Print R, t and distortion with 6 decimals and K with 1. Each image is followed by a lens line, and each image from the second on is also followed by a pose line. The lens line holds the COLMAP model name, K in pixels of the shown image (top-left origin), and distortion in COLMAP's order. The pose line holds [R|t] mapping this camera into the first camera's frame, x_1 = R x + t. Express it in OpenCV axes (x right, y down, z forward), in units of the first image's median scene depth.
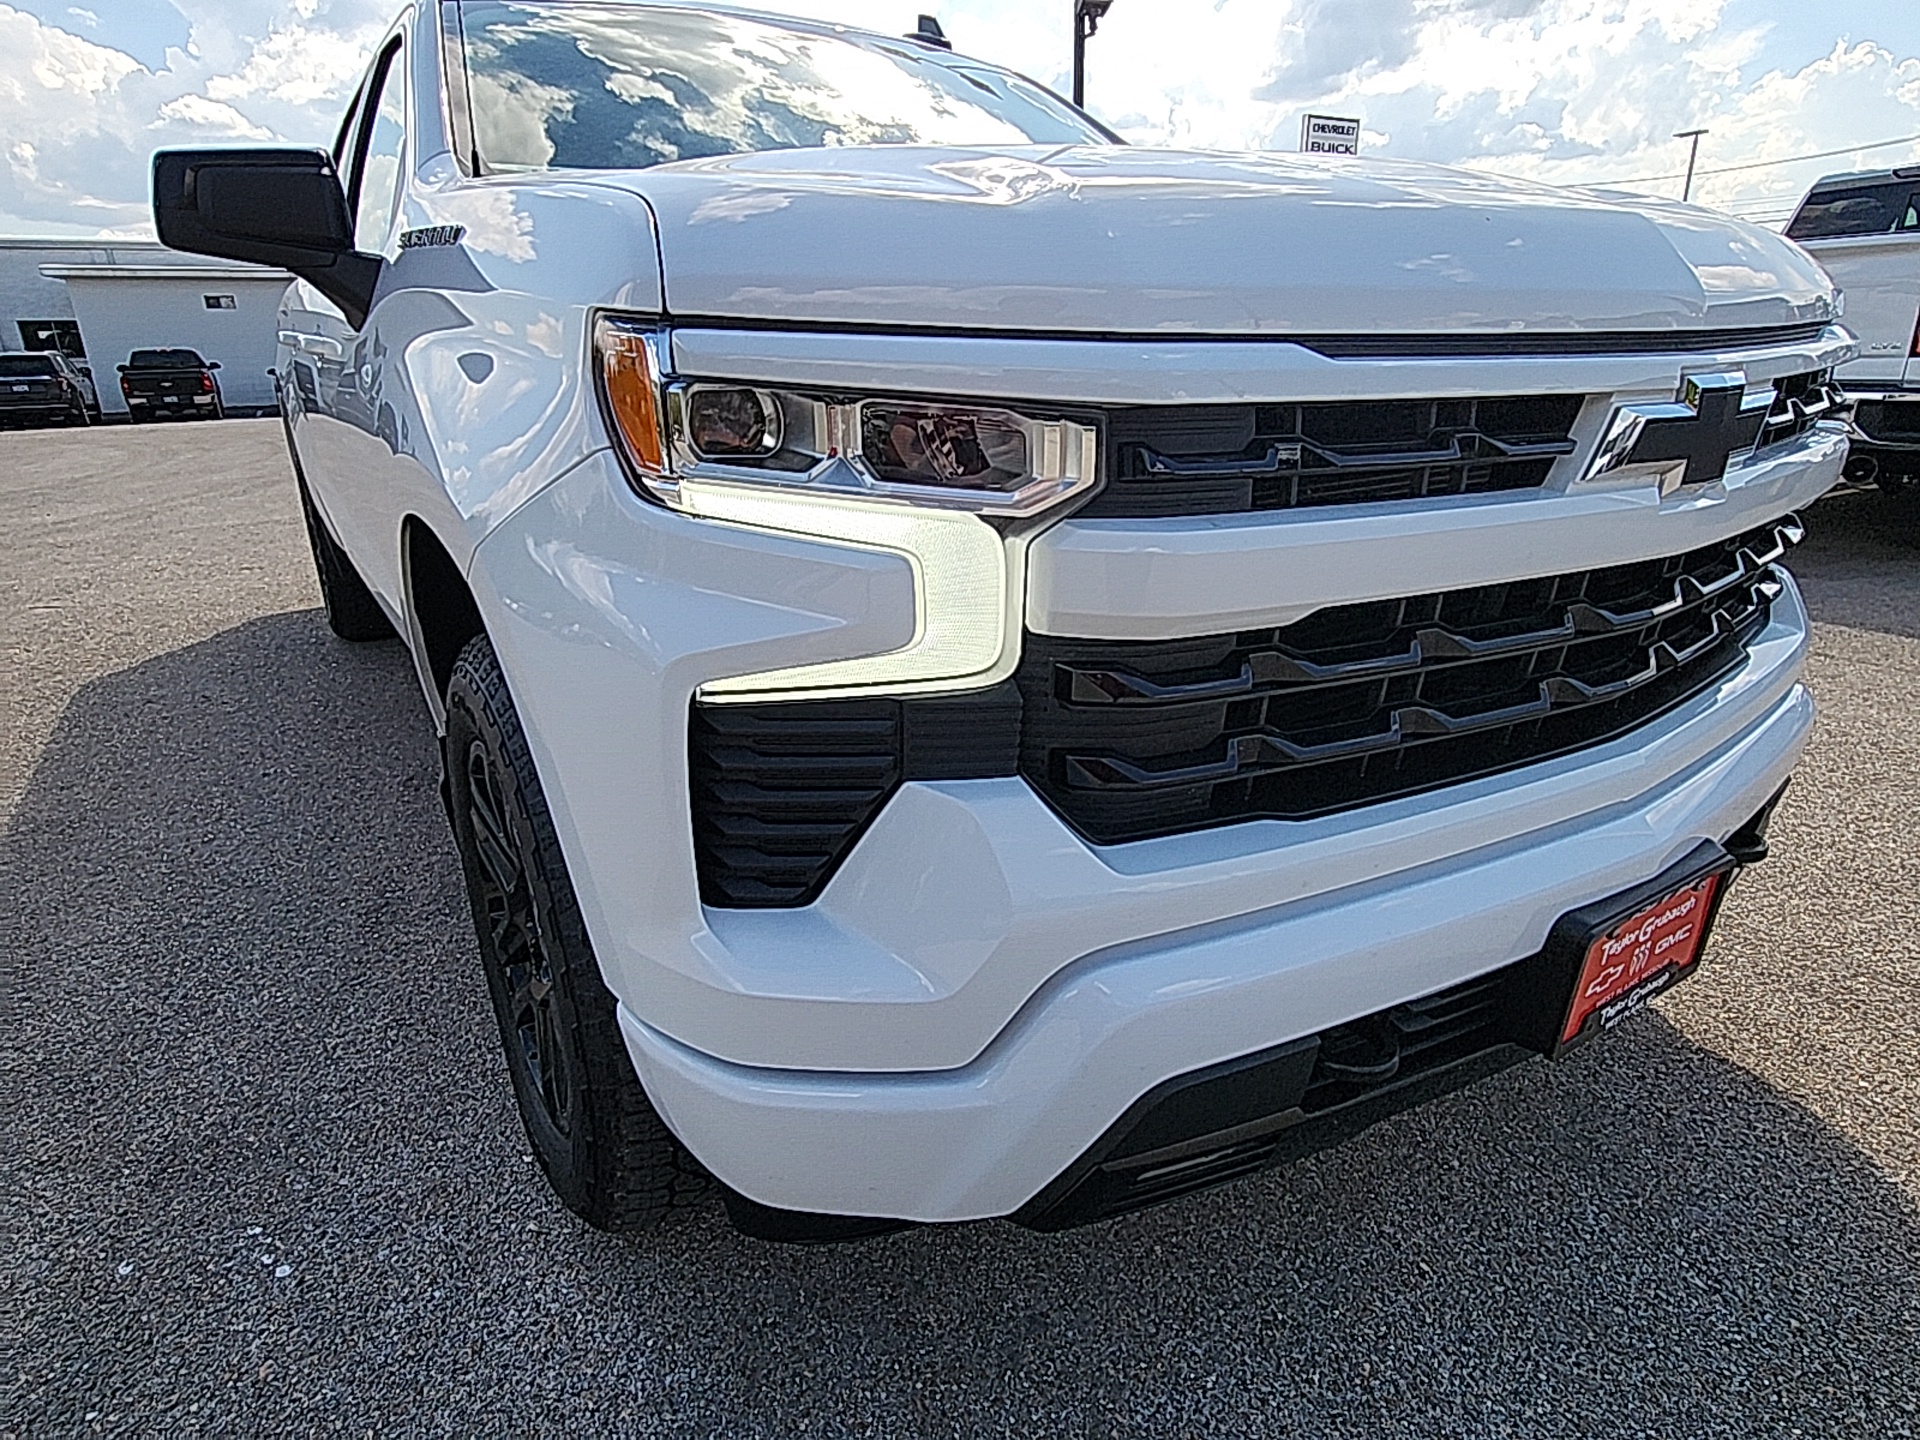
lens RADIAL K [[1067.7, 0, 956.6], [0, 1067.7, 712.2], [0, 0, 1]] dist [-0.000732, 0.002051]
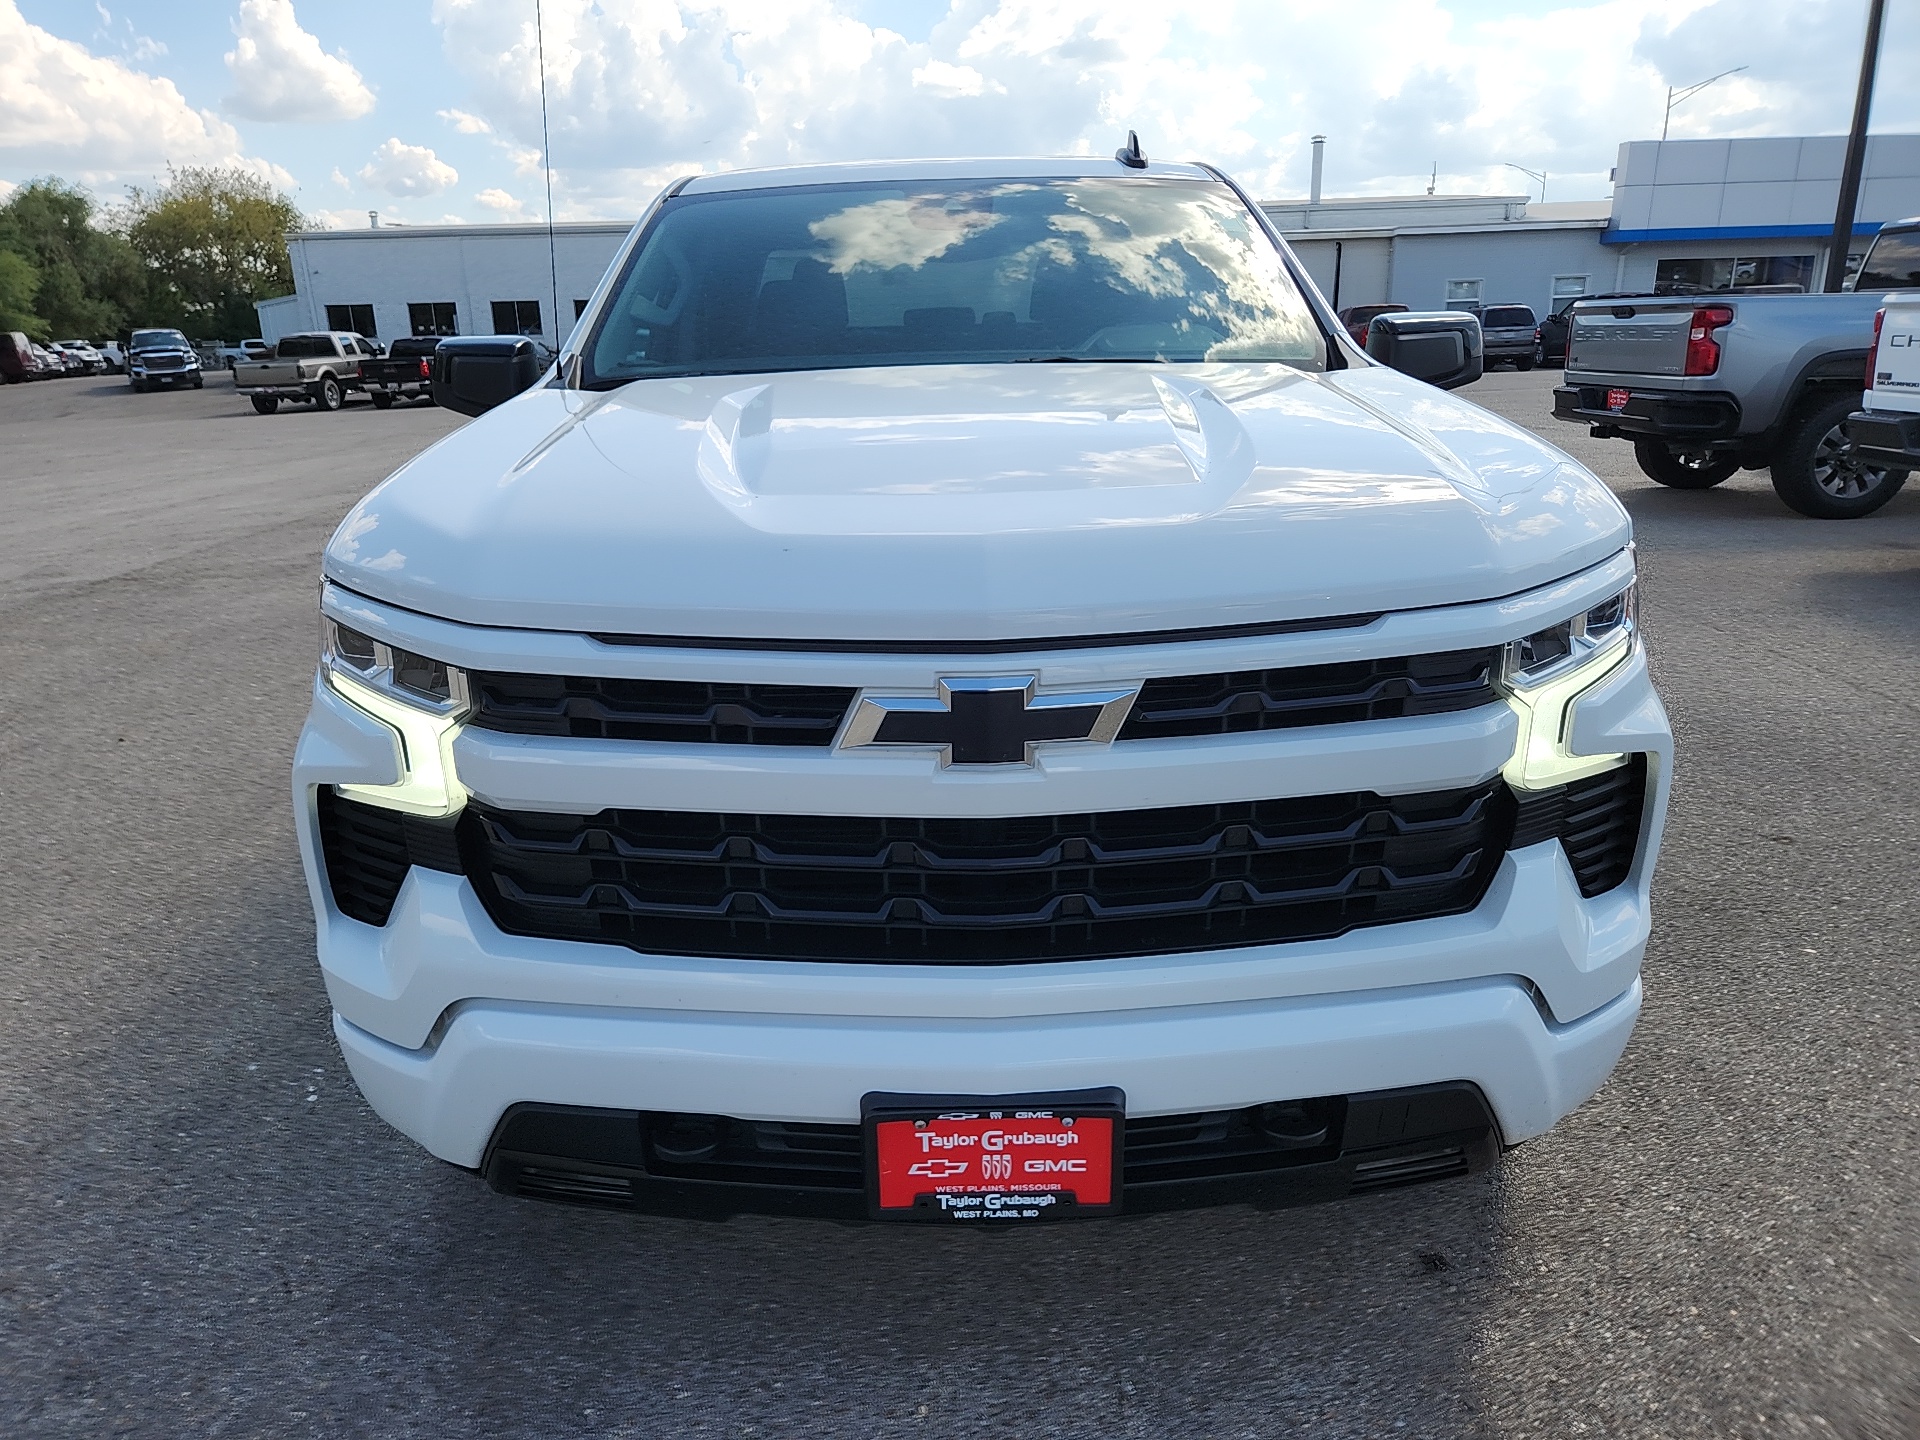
lens RADIAL K [[1313.3, 0, 960.2], [0, 1313.3, 726.8], [0, 0, 1]] dist [0.046773, -0.031489]
pose [[0.841268, 0.160011, -0.516396, 1.322298], [-0.166707, 0.985428, 0.033762, -0.278823], [0.514273, 0.057684, 0.855684, -0.241388]]
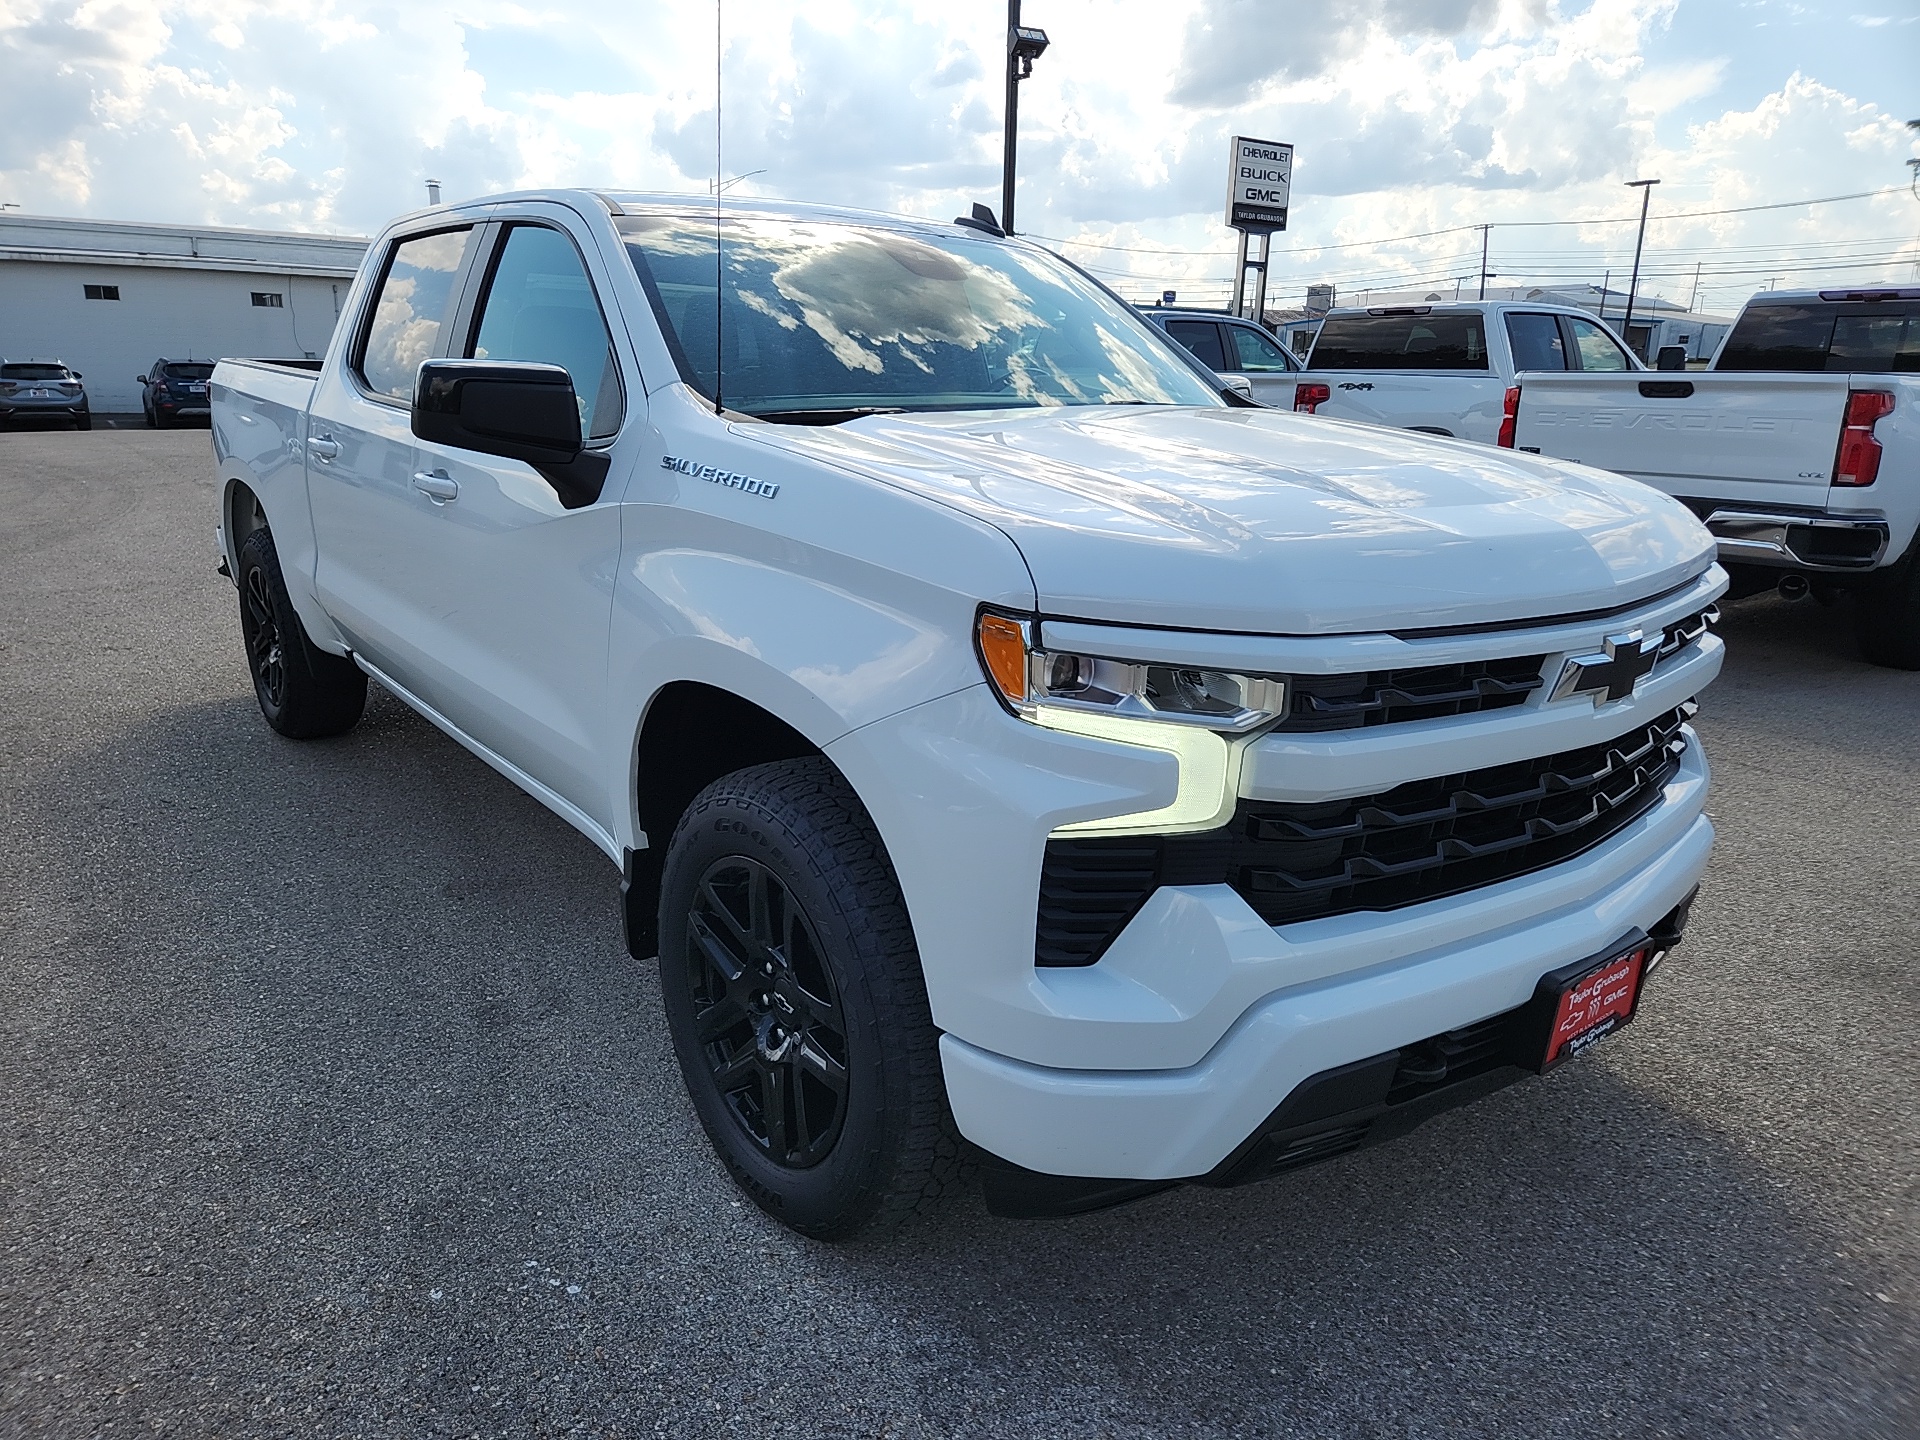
lens RADIAL K [[1313.3, 0, 959.4], [0, 1313.3, 708.9], [0, 0, 1]] dist [0.046773, -0.031489]
pose [[0.993425, 0.012267, 0.113823, -0.472901], [-0.004079, 0.997404, -0.071891, -0.048930], [-0.114410, 0.070955, 0.990896, -0.793112]]
